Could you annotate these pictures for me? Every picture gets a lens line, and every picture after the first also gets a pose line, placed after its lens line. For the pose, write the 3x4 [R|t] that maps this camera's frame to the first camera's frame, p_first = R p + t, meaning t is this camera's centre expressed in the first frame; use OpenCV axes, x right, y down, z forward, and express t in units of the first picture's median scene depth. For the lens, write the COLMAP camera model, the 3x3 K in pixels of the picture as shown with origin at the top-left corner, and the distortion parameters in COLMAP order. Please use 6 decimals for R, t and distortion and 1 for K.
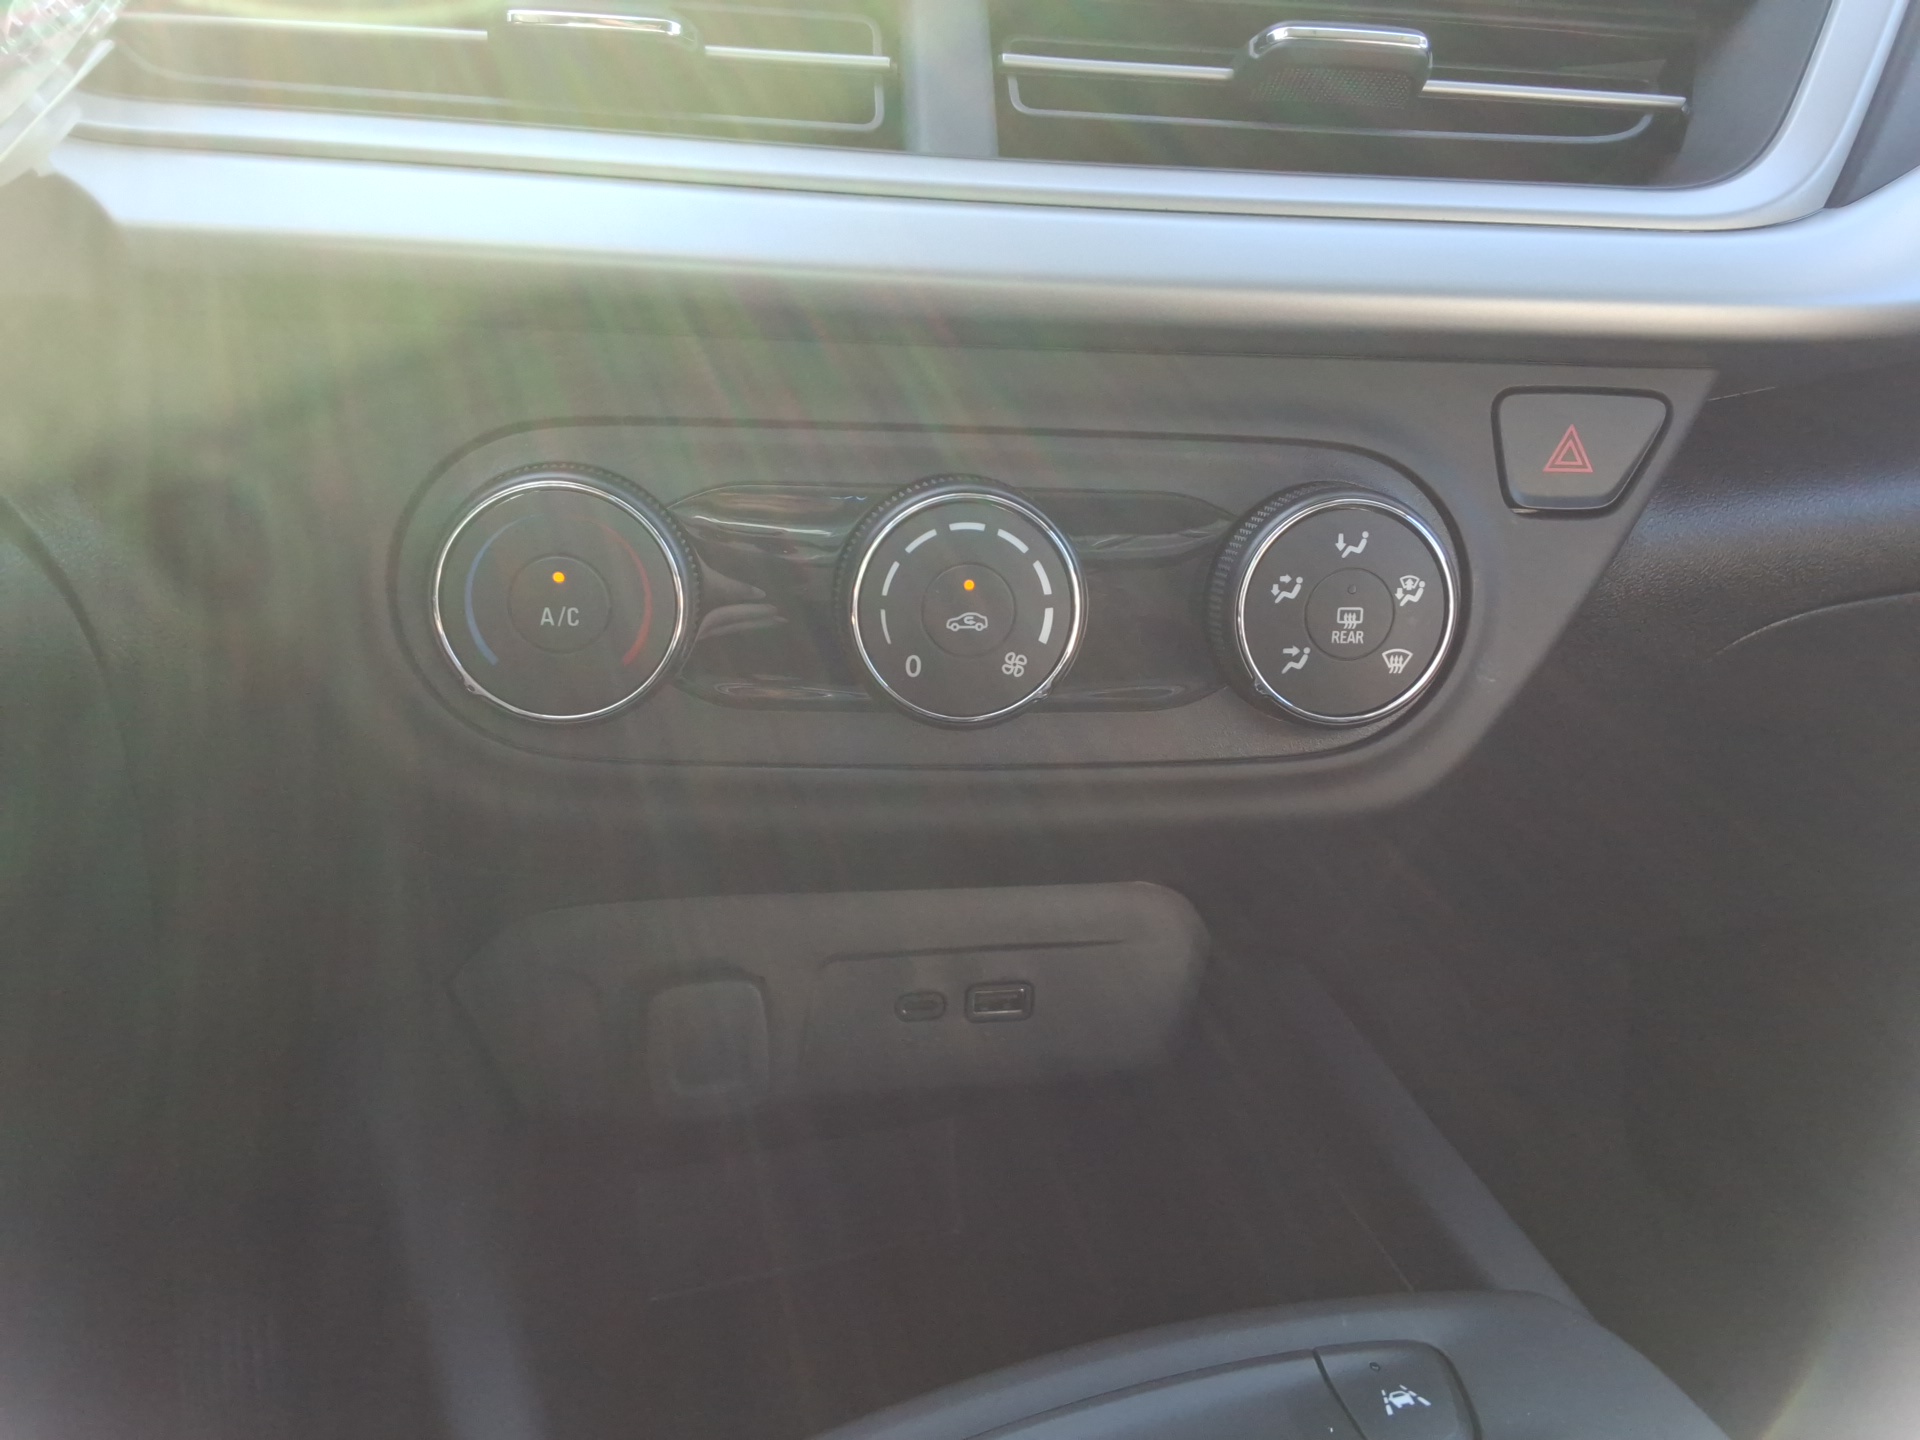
lens RADIAL K [[1540.5, 0, 982.1], [0, 1540.5, 709.6], [0, 0, 1]] dist [0.093098, -0.148229]
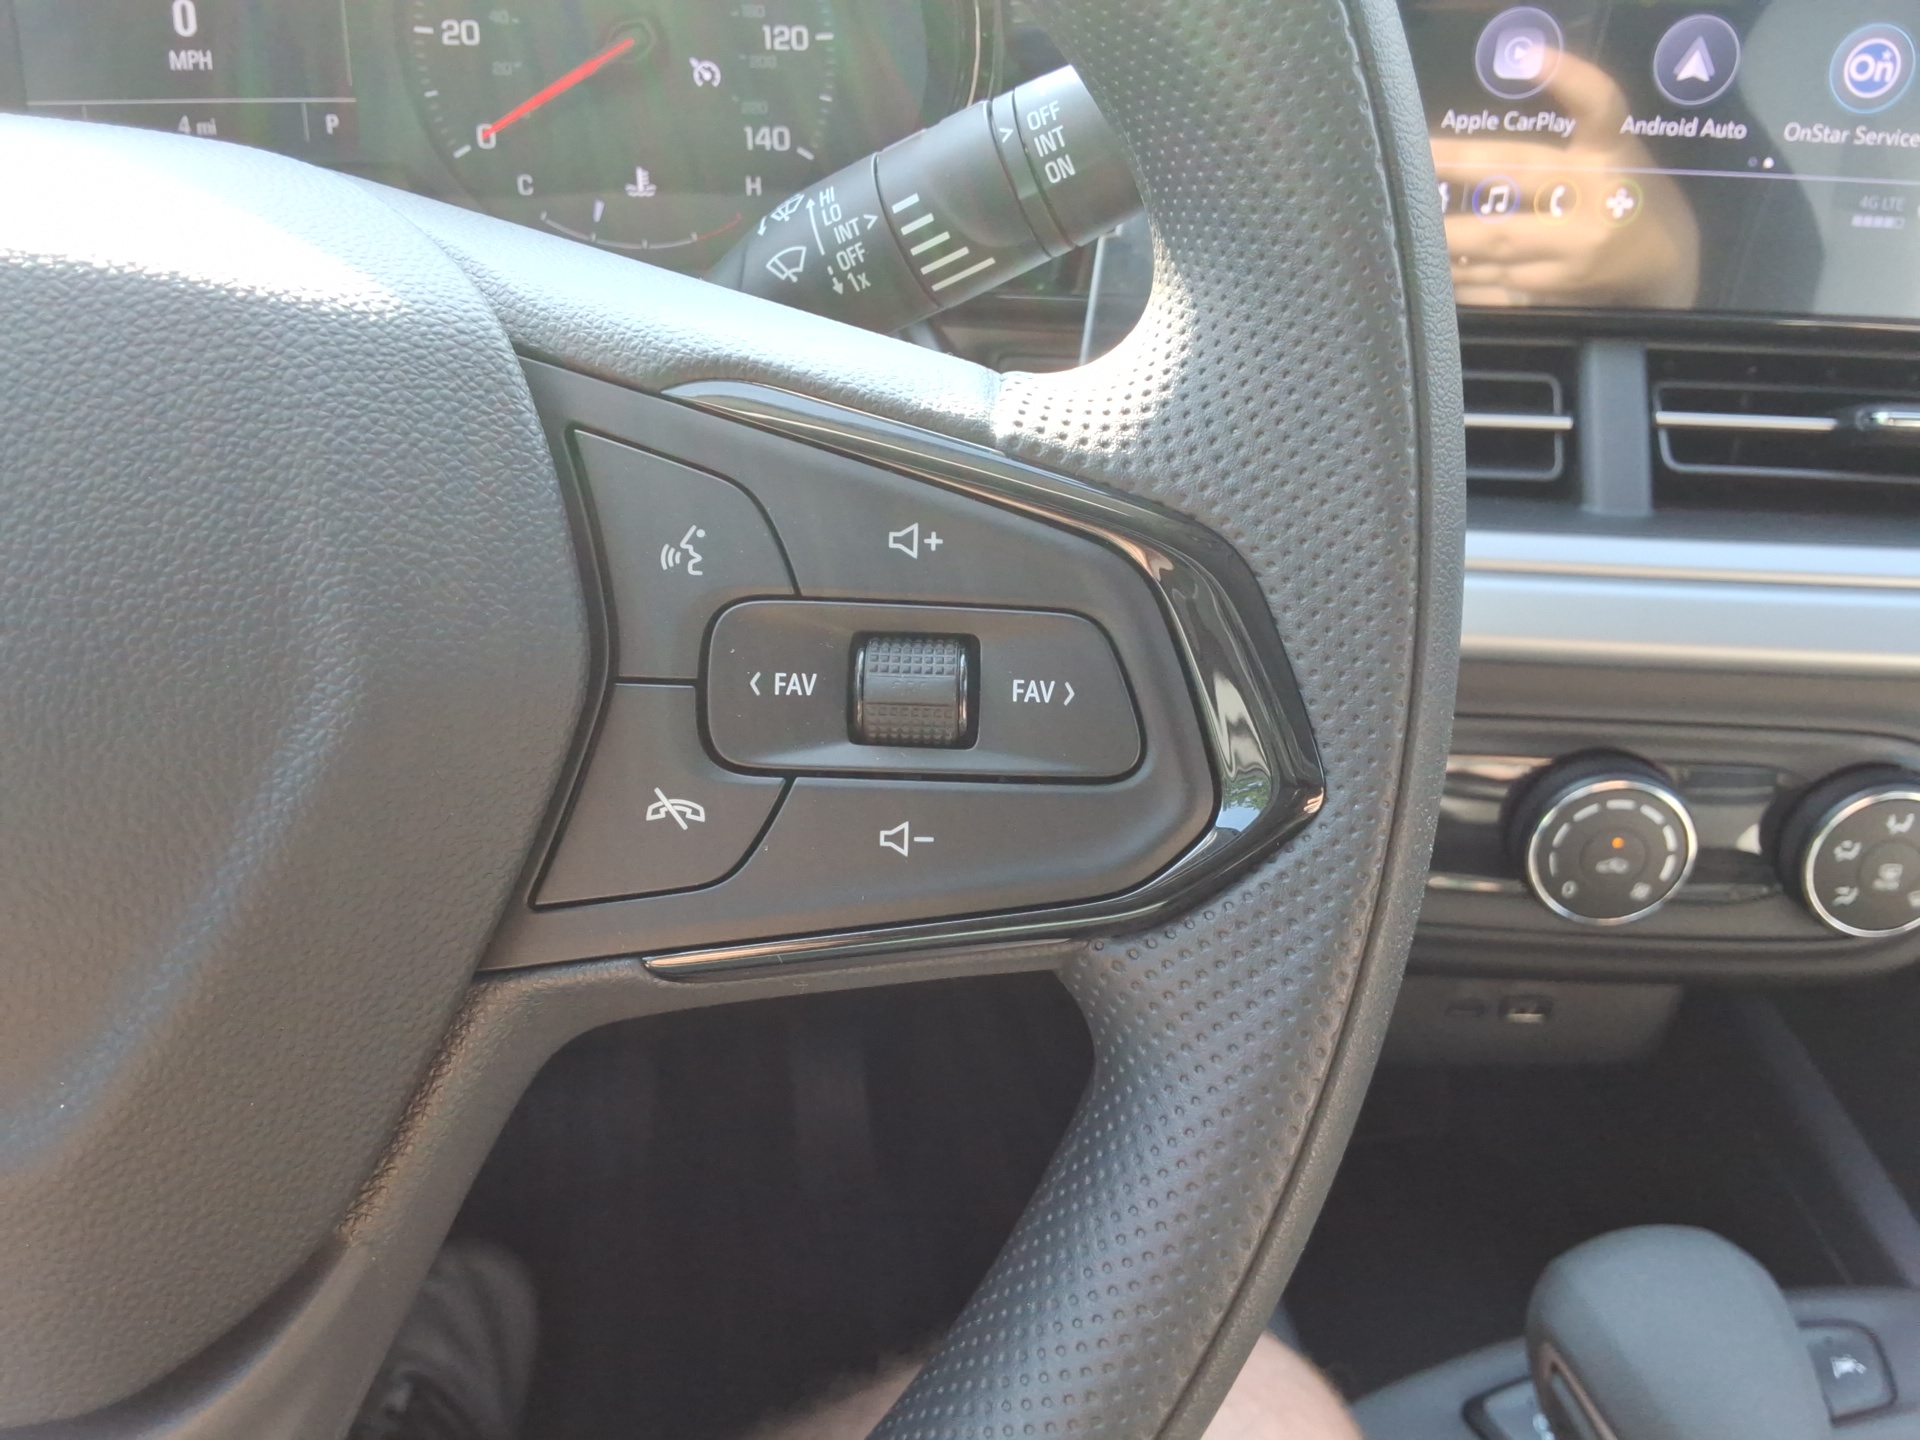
lens RADIAL K [[1540.5, 0, 982.1], [0, 1540.5, 709.6], [0, 0, 1]] dist [0.093098, -0.148229]
pose [[0.983063, 0.066414, -0.170808, -0.333923], [-0.031817, 0.979721, 0.197823, -0.446836], [0.180482, -0.189038, 0.965241, -0.483056]]
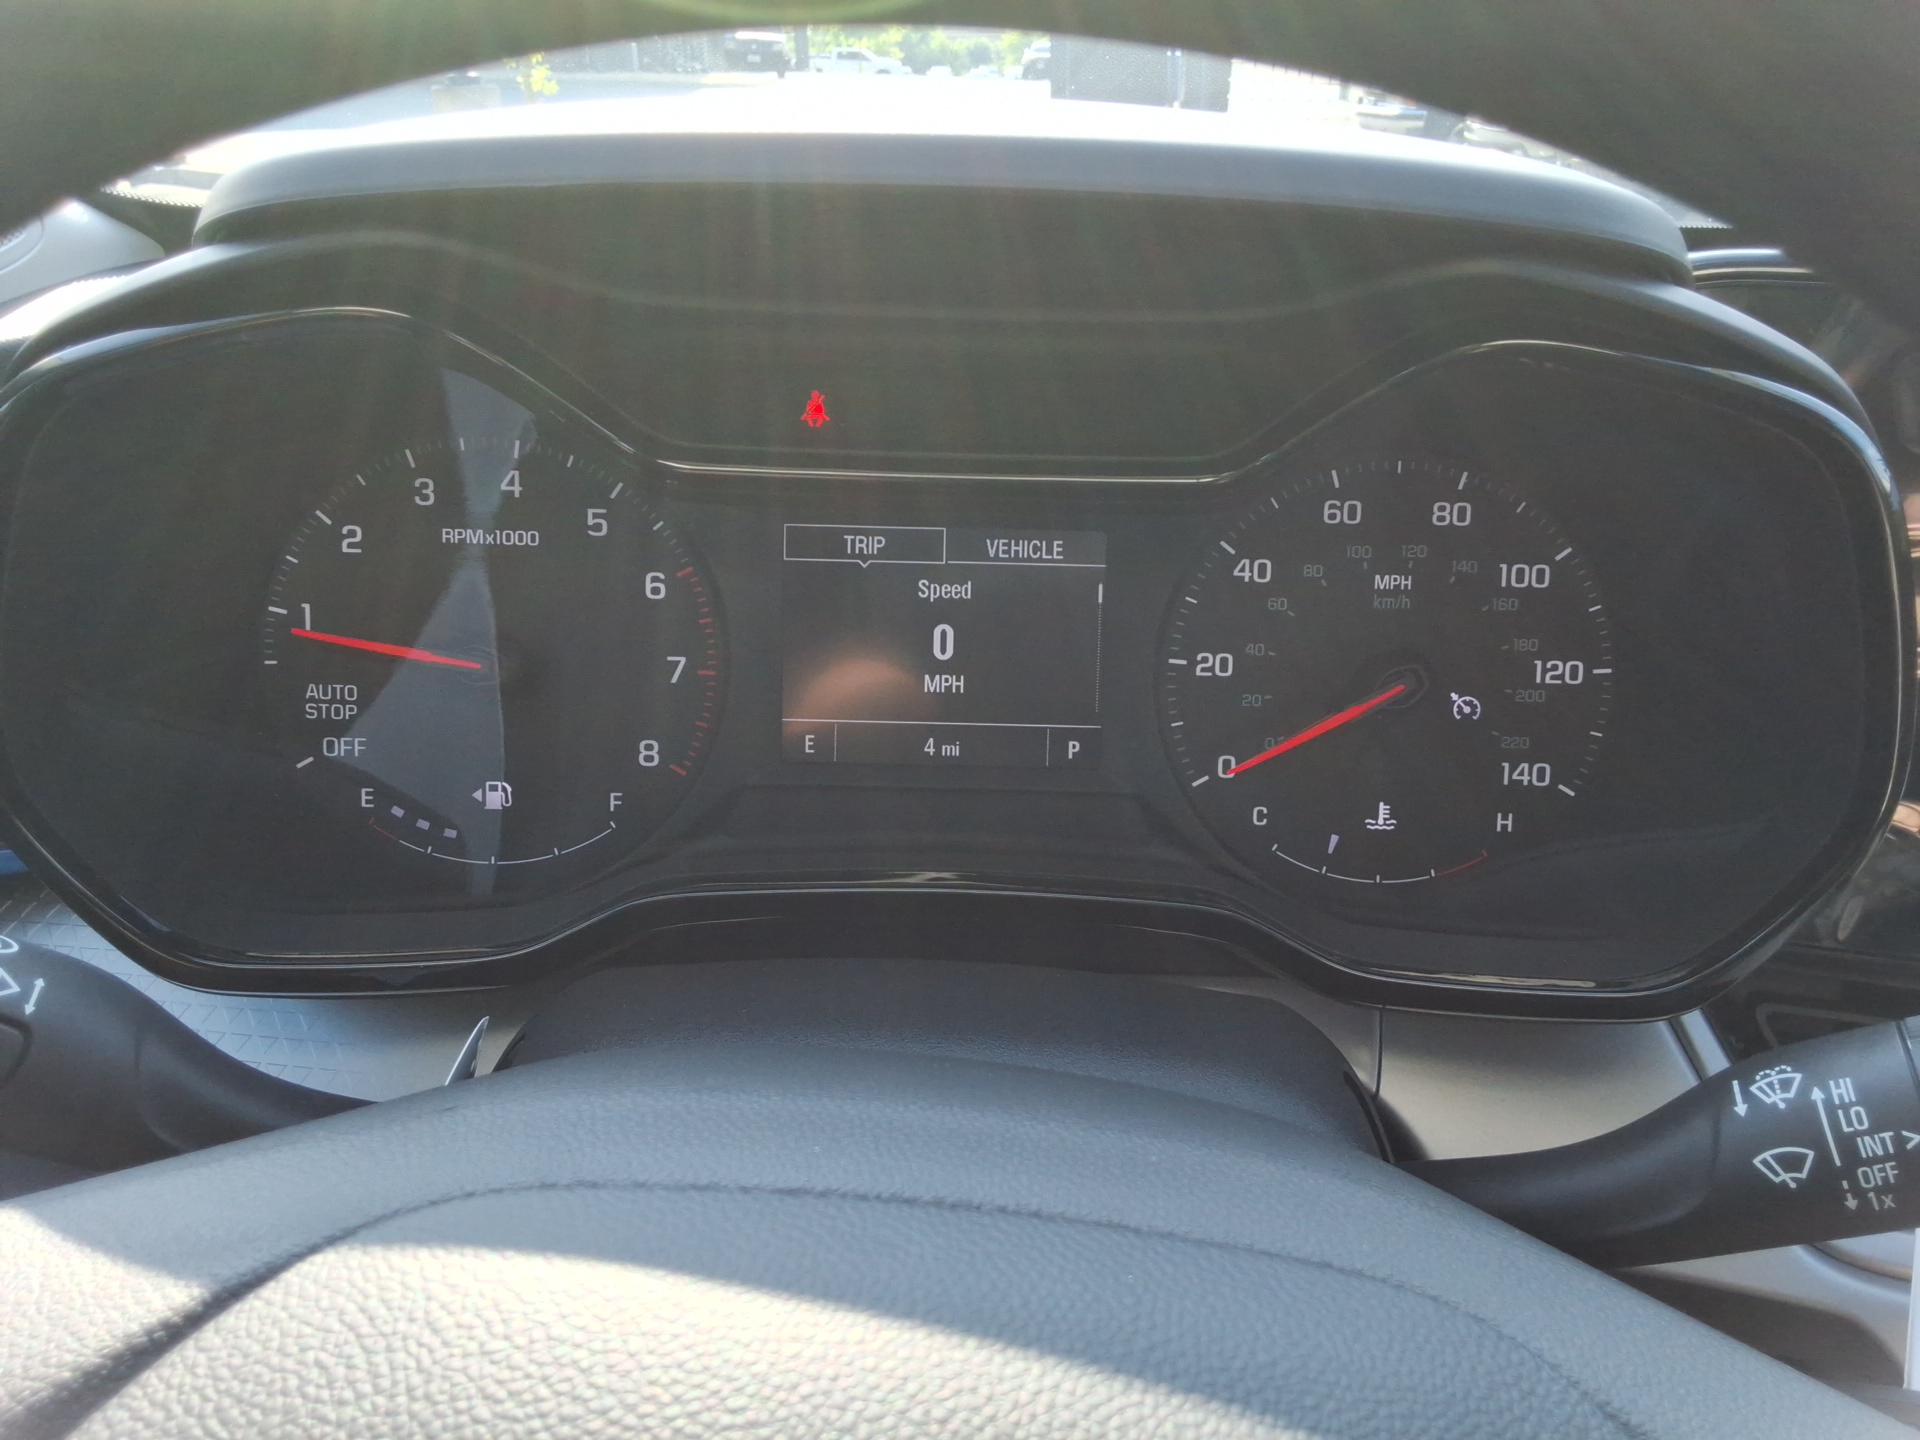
lens RADIAL K [[1543.2, 0, 986.9], [0, 1543.2, 695.7], [0, 0, 1]] dist [0.135384, -0.193414]
pose [[0.924581, 0.107984, -0.365363, -0.731393], [-0.087122, 0.993507, 0.073165, -0.774229], [0.370891, -0.035815, 0.927985, -0.408890]]
